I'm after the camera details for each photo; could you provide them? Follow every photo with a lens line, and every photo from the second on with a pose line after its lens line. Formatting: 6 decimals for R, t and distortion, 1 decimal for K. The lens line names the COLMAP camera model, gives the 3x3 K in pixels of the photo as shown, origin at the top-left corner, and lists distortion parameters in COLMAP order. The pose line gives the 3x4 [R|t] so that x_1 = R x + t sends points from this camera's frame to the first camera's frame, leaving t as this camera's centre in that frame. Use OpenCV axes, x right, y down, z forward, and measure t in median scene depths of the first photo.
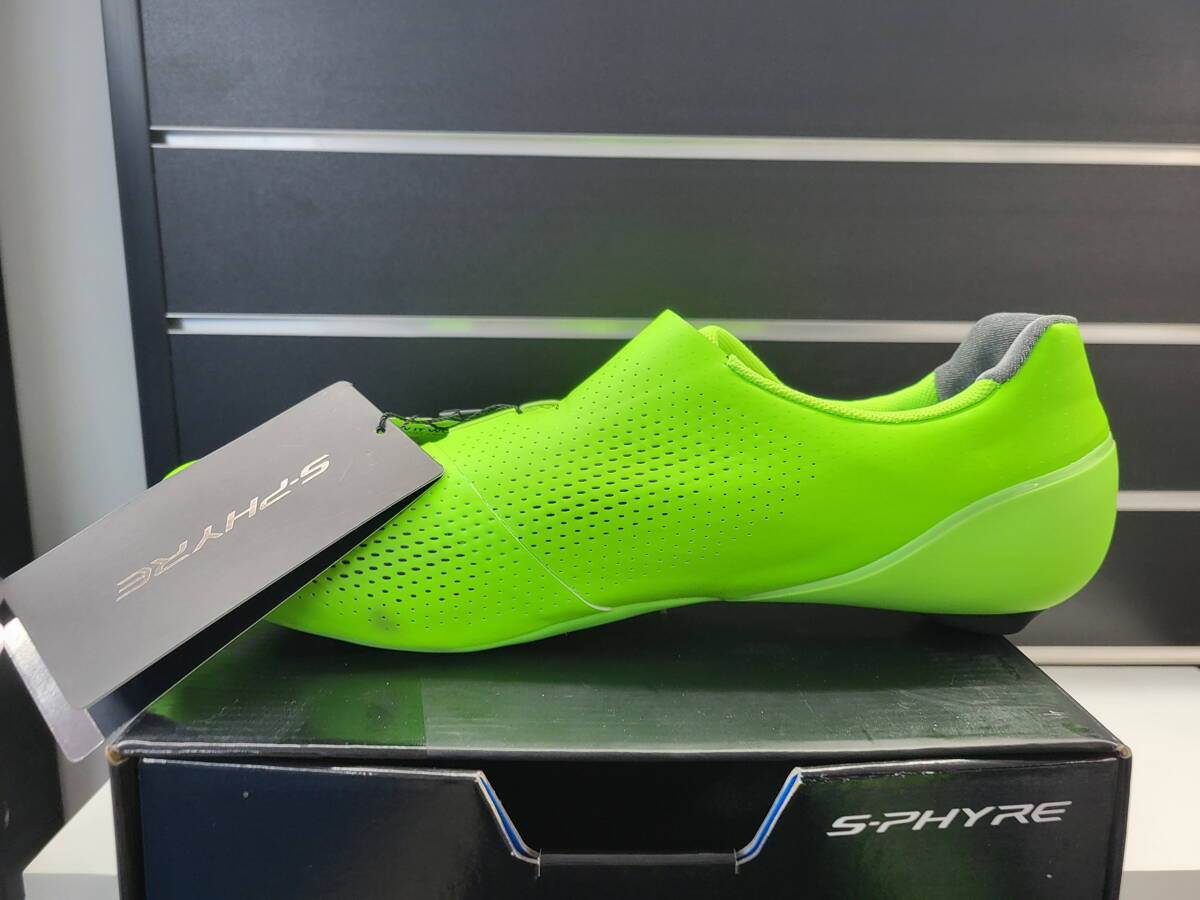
lens RADIAL K [[924.9, 0, 615.3], [0, 924.9, 431.4], [0, 0, 1]] dist [0.018501, -0.023995]
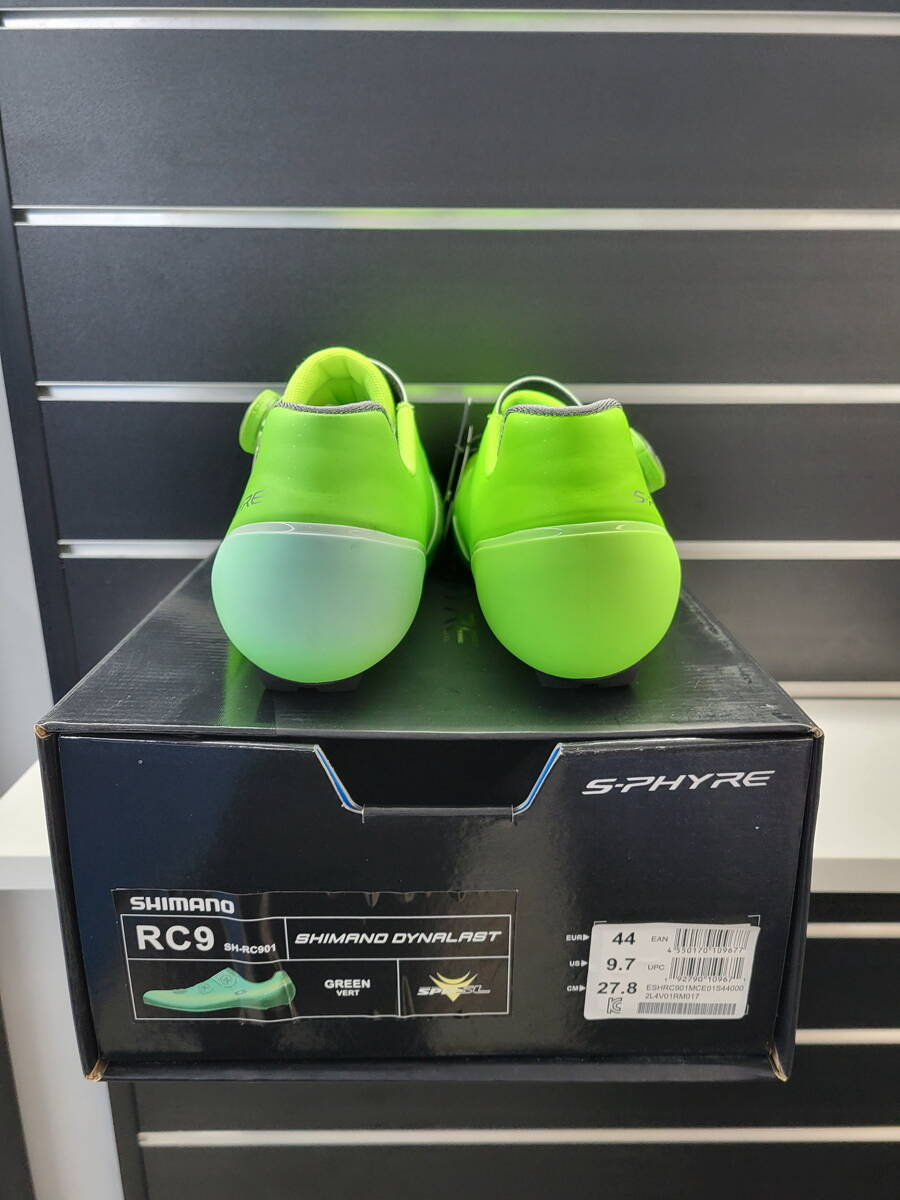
lens RADIAL K [[924.9, 0, 444.4], [0, 924.9, 605.4], [0, 0, 1]] dist [0.018501, -0.023995]
pose [[0.999637, -0.002859, -0.026774, 0.068027], [0.006120, 0.992450, 0.122498, 0.010014], [0.026222, -0.122617, 0.992108, -0.263607]]
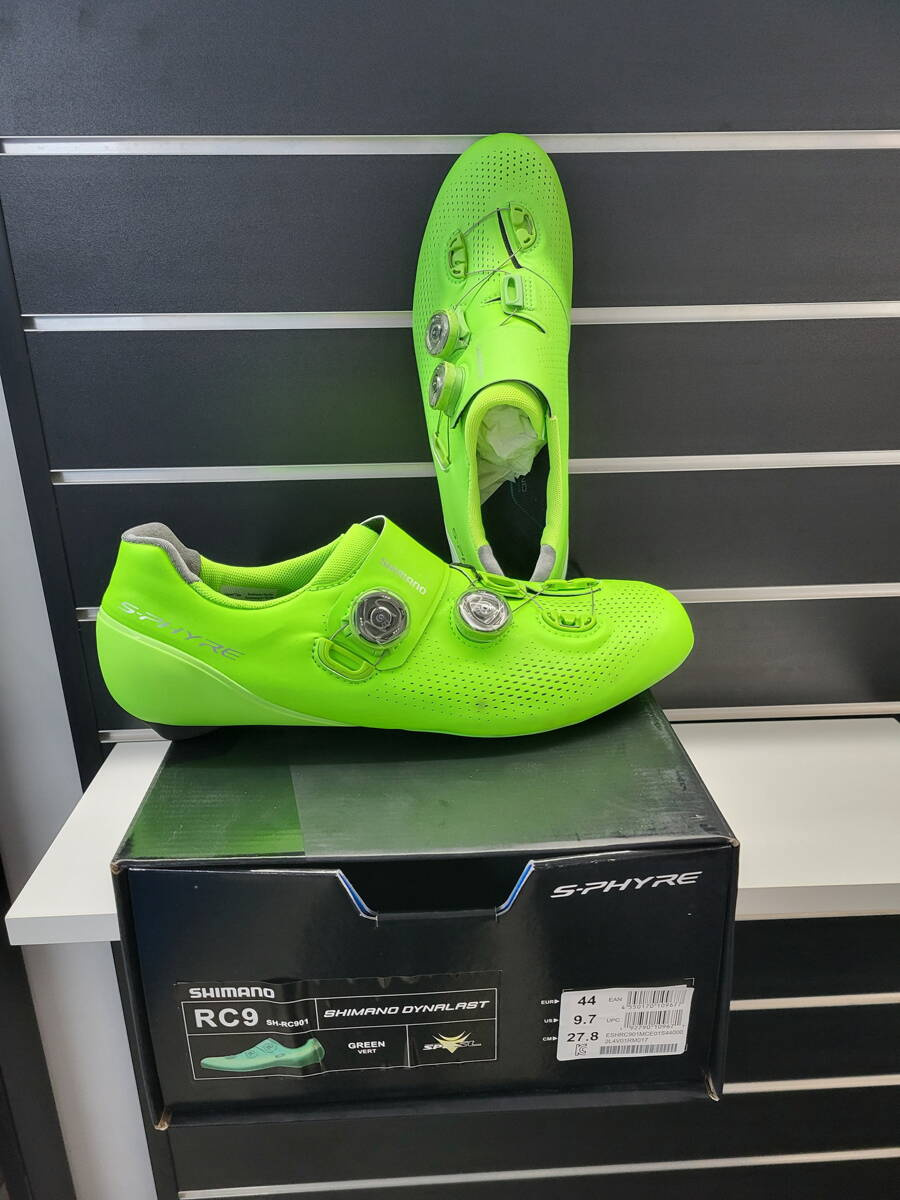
lens RADIAL K [[924.9, 0, 456.2], [0, 924.9, 594.3], [0, 0, 1]] dist [0.018501, -0.023995]
pose [[0.999481, -0.030398, 0.010627, 0.057648], [0.028126, 0.984768, 0.171581, -0.375334], [-0.015681, -0.171193, 0.985113, -0.518148]]
